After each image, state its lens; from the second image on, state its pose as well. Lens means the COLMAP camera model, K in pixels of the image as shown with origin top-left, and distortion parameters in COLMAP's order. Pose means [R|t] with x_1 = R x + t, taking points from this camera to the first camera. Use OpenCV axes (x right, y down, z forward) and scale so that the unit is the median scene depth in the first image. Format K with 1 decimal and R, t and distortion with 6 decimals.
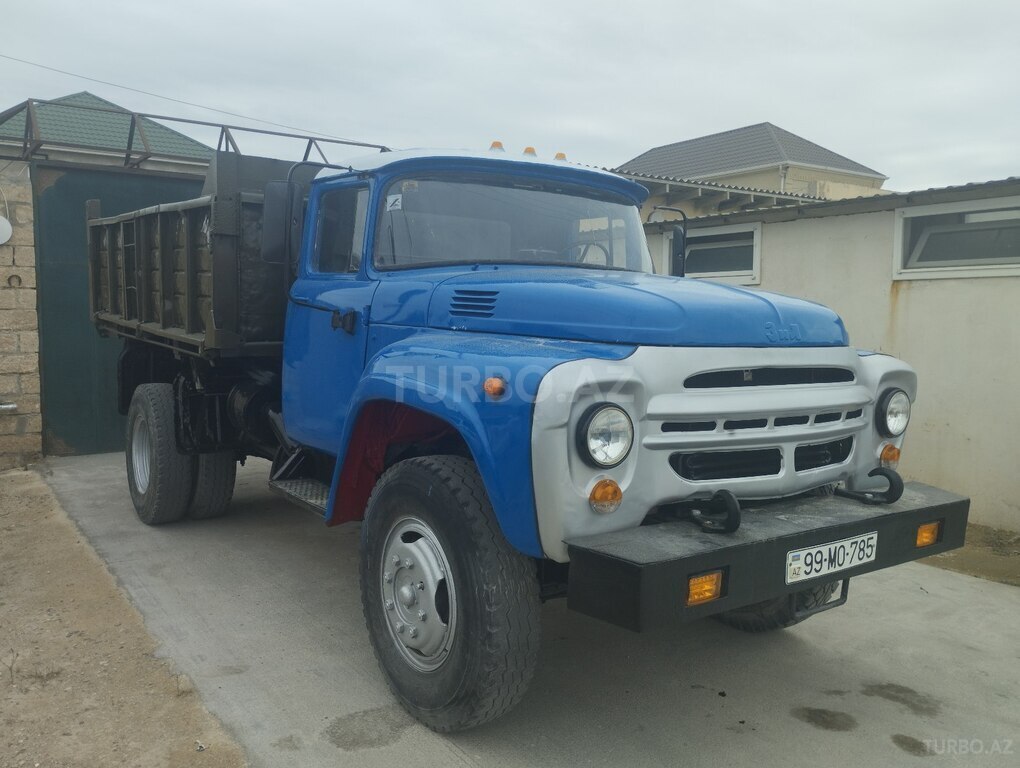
lens RADIAL K [[857.1, 0, 511.4], [0, 857.1, 382.9], [0, 0, 1]] dist [0.066000, -0.079068]
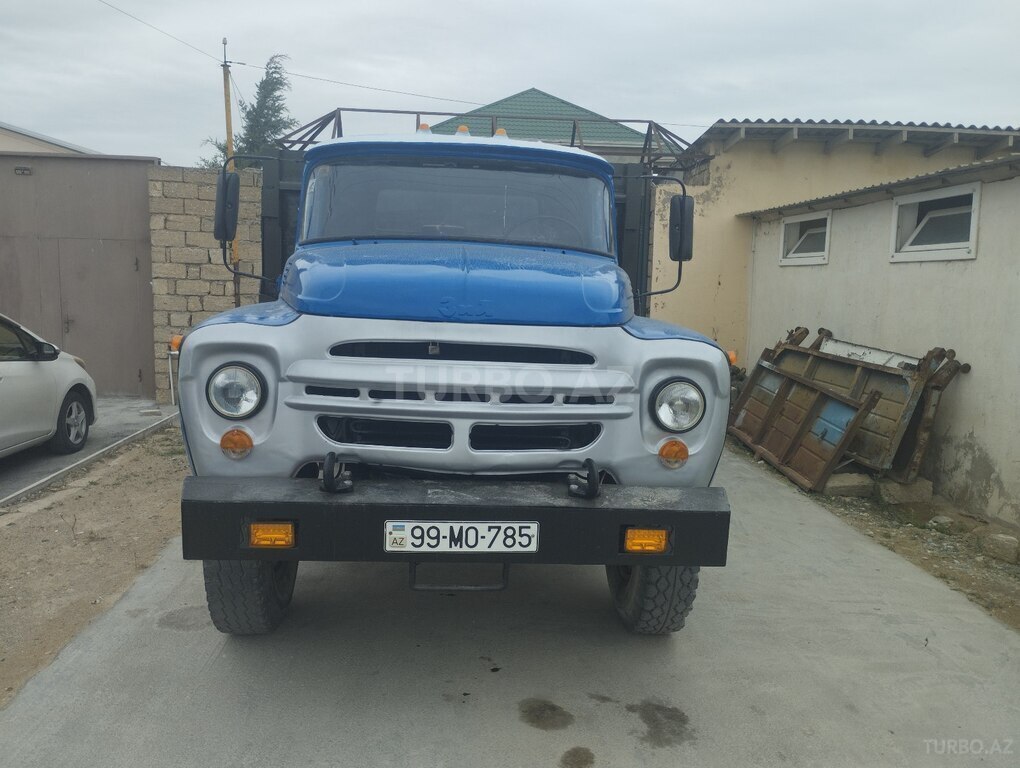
lens RADIAL K [[857.1, 0, 509.5], [0, 857.1, 383.2], [0, 0, 1]] dist [0.066000, -0.079068]
pose [[0.853406, 0.077262, -0.515488, 0.870361], [-0.062418, 0.996985, 0.046095, -0.020736], [0.517496, -0.007162, 0.855656, 0.184284]]
